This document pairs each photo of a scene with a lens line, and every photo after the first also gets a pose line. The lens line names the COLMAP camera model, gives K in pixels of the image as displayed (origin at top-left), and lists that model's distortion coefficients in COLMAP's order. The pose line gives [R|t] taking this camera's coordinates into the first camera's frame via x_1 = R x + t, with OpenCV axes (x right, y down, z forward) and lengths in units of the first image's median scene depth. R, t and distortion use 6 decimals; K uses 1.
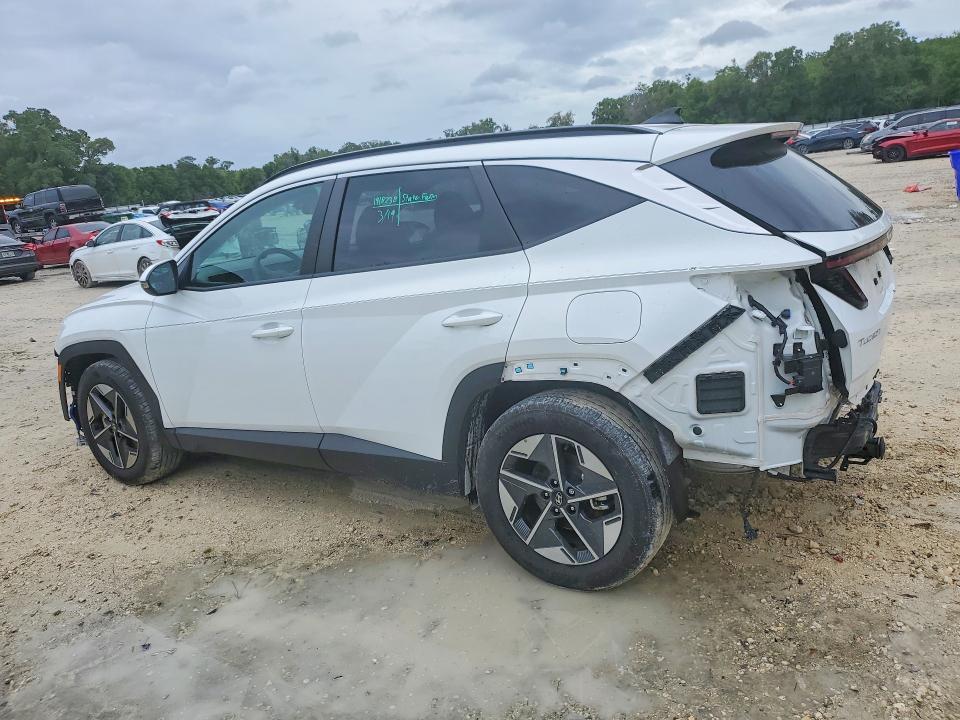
lens RADIAL K [[763.8, 0, 473.7], [0, 763.8, 360.2], [0, 0, 1]] dist [0.008233, -0.009852]
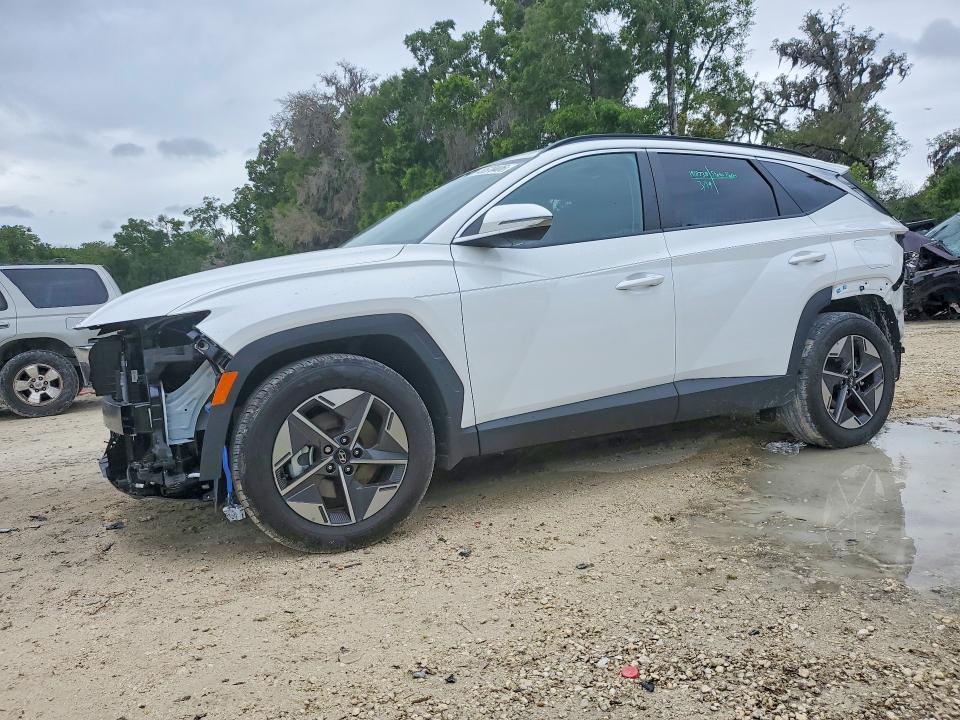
lens RADIAL K [[763.8, 0, 473.7], [0, 763.8, 360.2], [0, 0, 1]] dist [0.008233, -0.009852]
pose [[0.514798, 0.005241, 0.857296, -1.243295], [0.212840, 0.967893, -0.133725, 0.150773], [-0.830471, 0.251308, 0.497154, 0.715518]]
